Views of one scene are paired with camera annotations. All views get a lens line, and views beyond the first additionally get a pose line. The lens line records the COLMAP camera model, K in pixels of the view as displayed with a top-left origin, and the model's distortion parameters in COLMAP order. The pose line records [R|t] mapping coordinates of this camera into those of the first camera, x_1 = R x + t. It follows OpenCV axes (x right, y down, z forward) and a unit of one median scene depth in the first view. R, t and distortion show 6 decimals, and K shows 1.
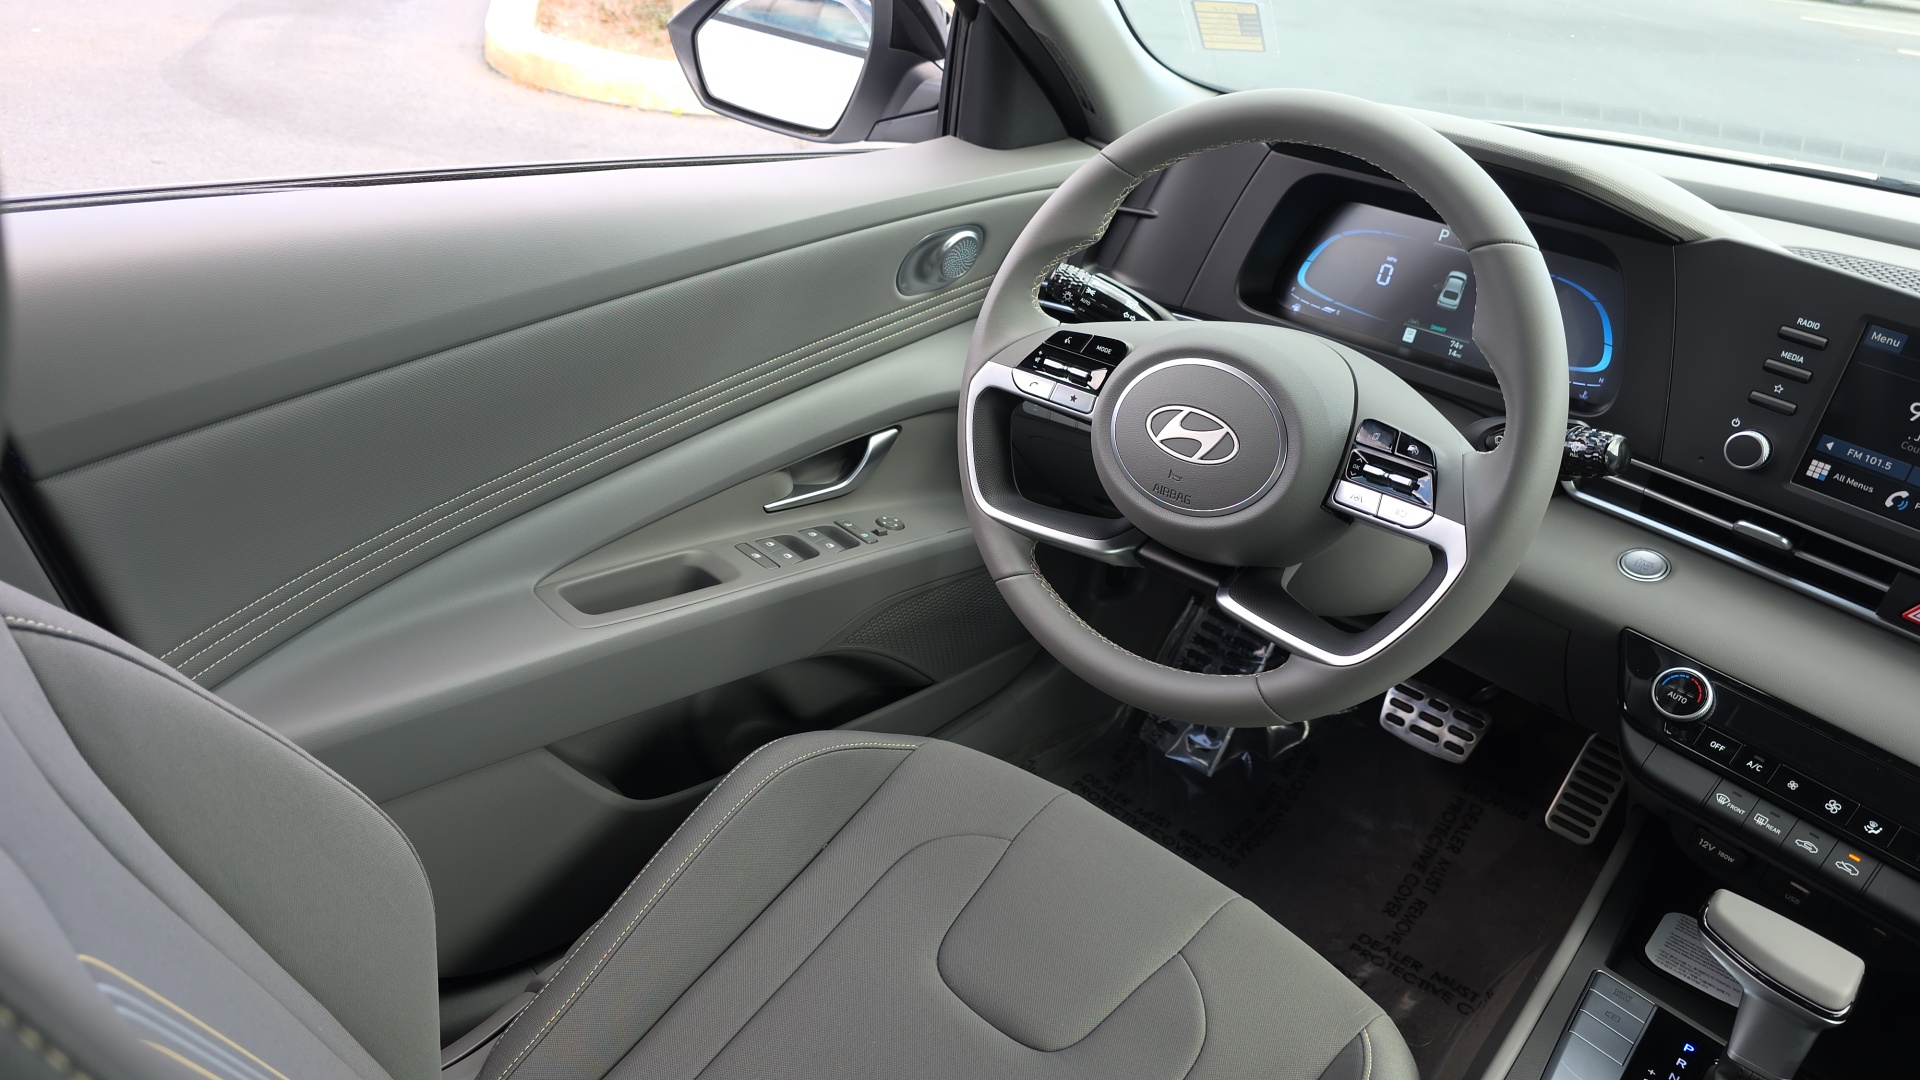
lens RADIAL K [[1304.1, 0, 952.5], [0, 1304.1, 547.8], [0, 0, 1]] dist [0.058464, -0.060407]
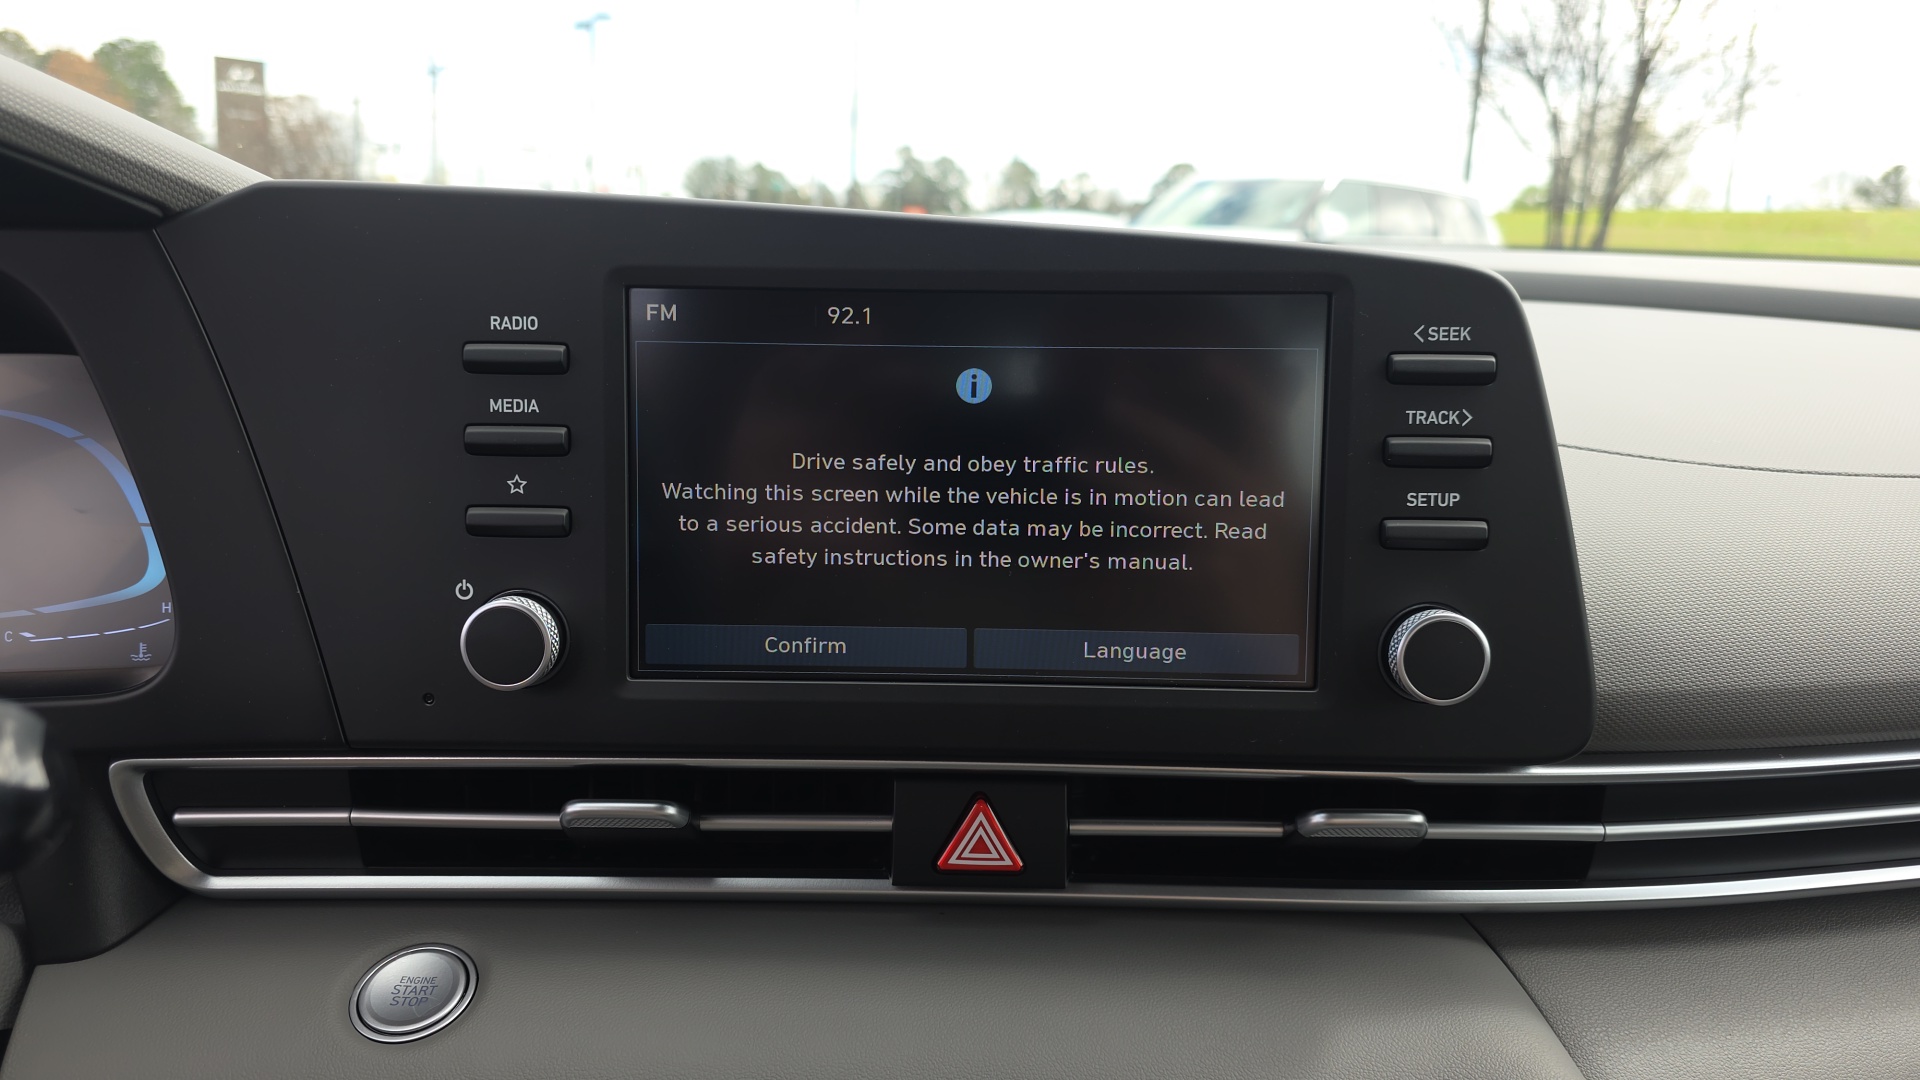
lens RADIAL K [[1302.9, 0, 958.9], [0, 1302.9, 544.0], [0, 0, 1]] dist [0.046564, -0.066814]
pose [[0.631262, -0.235748, 0.738872, 0.393875], [0.408725, 0.910774, -0.058602, -0.020983], [-0.659130, 0.338988, 0.671293, 0.622136]]
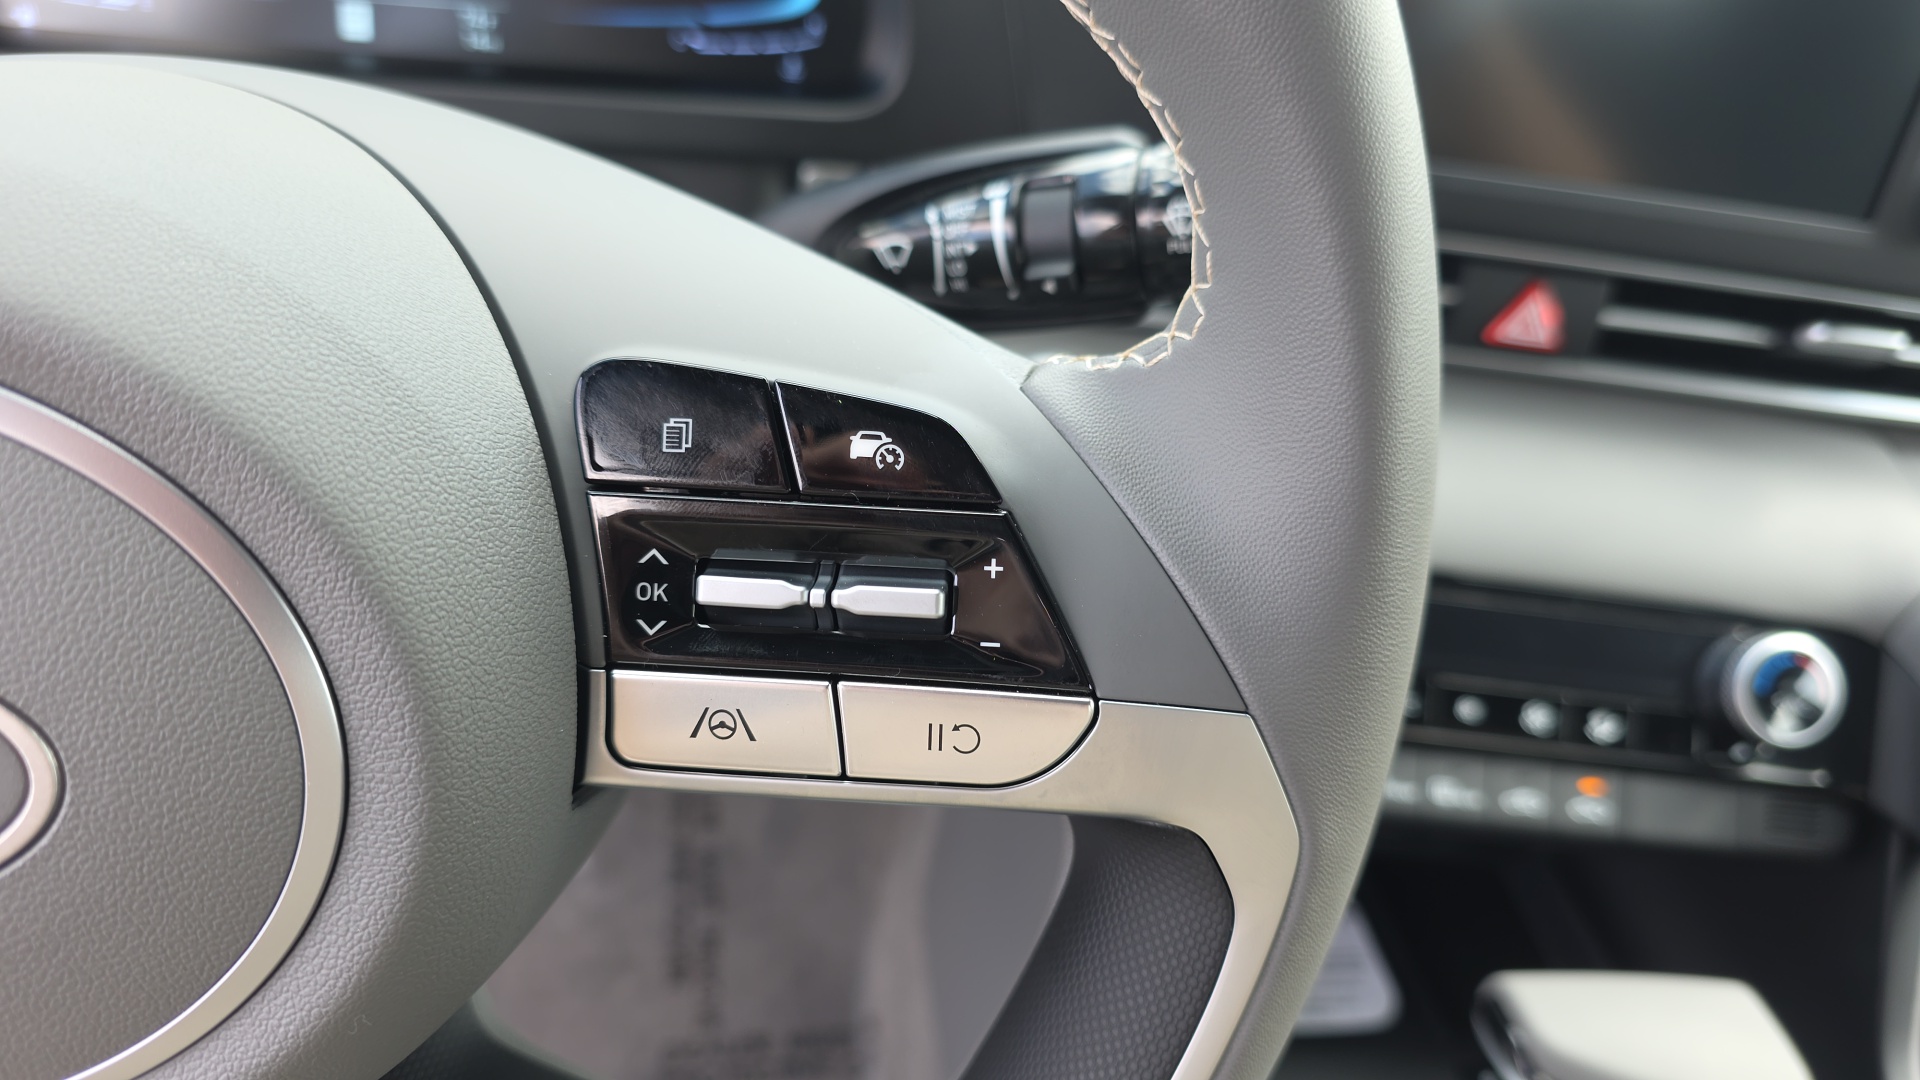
lens RADIAL K [[1372.0, 0, 934.4], [0, 1372.0, 540.0], [0, 0, 1]] dist [-0.034460, -0.002219]
pose [[0.668612, -0.435817, 0.602512, 0.180965], [0.311053, 0.899874, 0.305732, -0.111415], [-0.675429, -0.017003, 0.737229, 0.705923]]
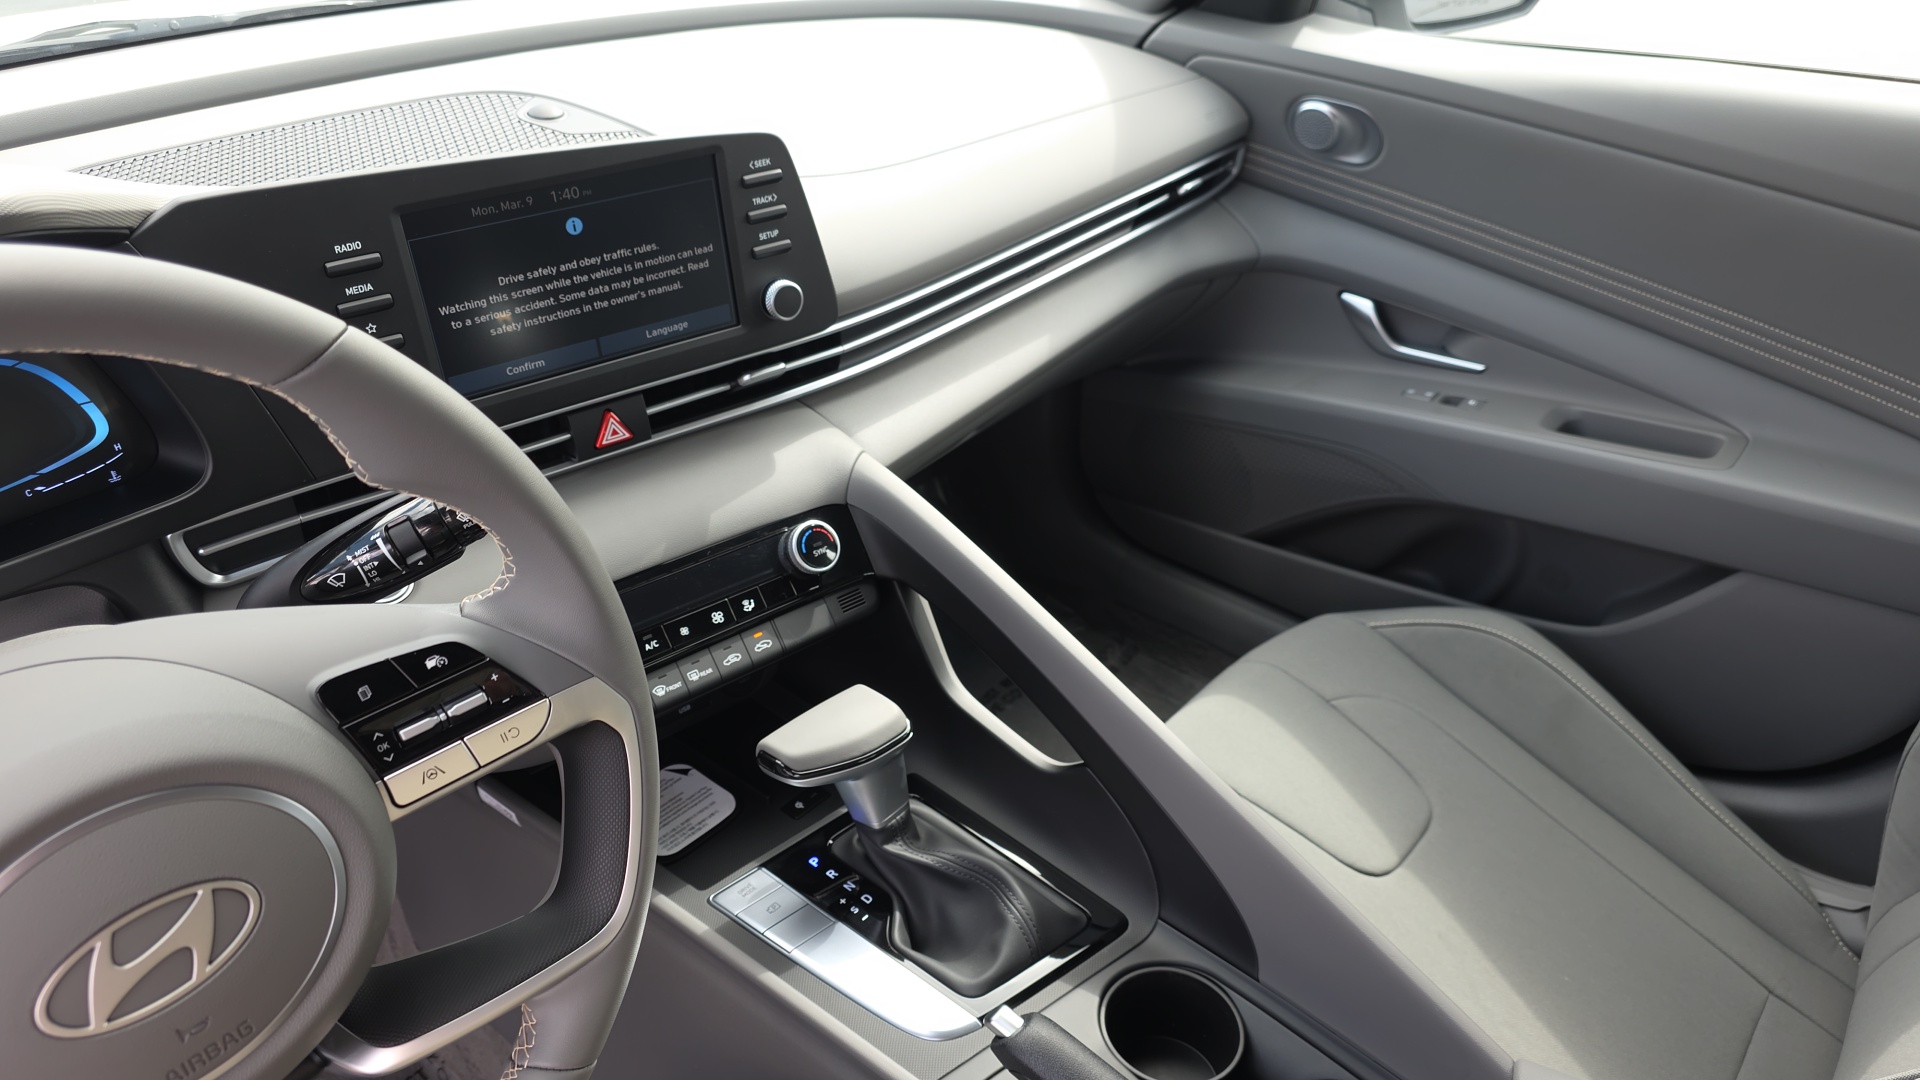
lens RADIAL K [[1302.9, 0, 958.9], [0, 1302.9, 544.0], [0, 0, 1]] dist [0.046564, -0.066814]
pose [[-0.020373, -0.610834, 0.791497, -0.109214], [0.464899, 0.695080, 0.548391, -0.299428], [-0.885129, 0.379139, 0.269815, 0.497282]]
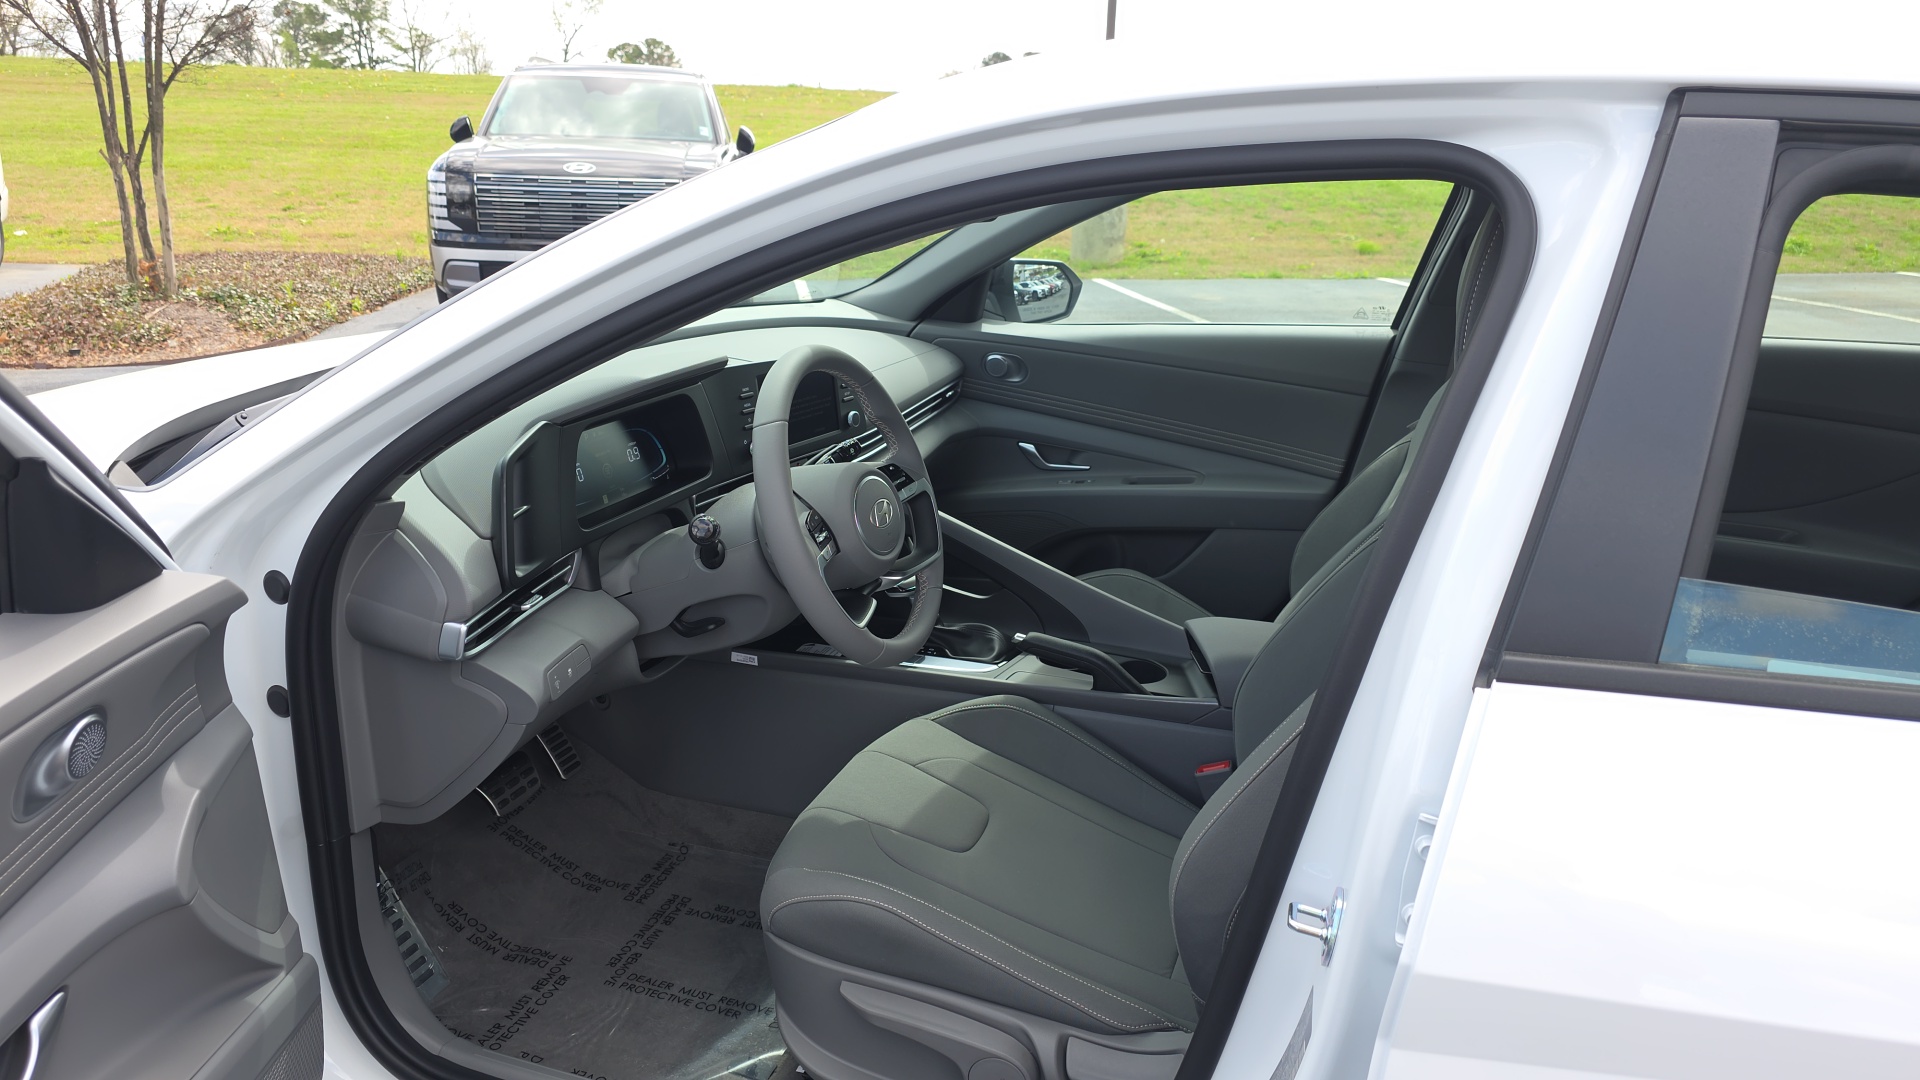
lens RADIAL K [[1339.9, 0, 934.4], [0, 1339.9, 505.8], [0, 0, 1]] dist [0.109189, -0.131833]
pose [[-0.373845, -0.340243, 0.862830, -1.457924], [0.397296, 0.781868, 0.480456, -0.951879], [-0.838091, 0.522415, -0.157120, 1.151091]]
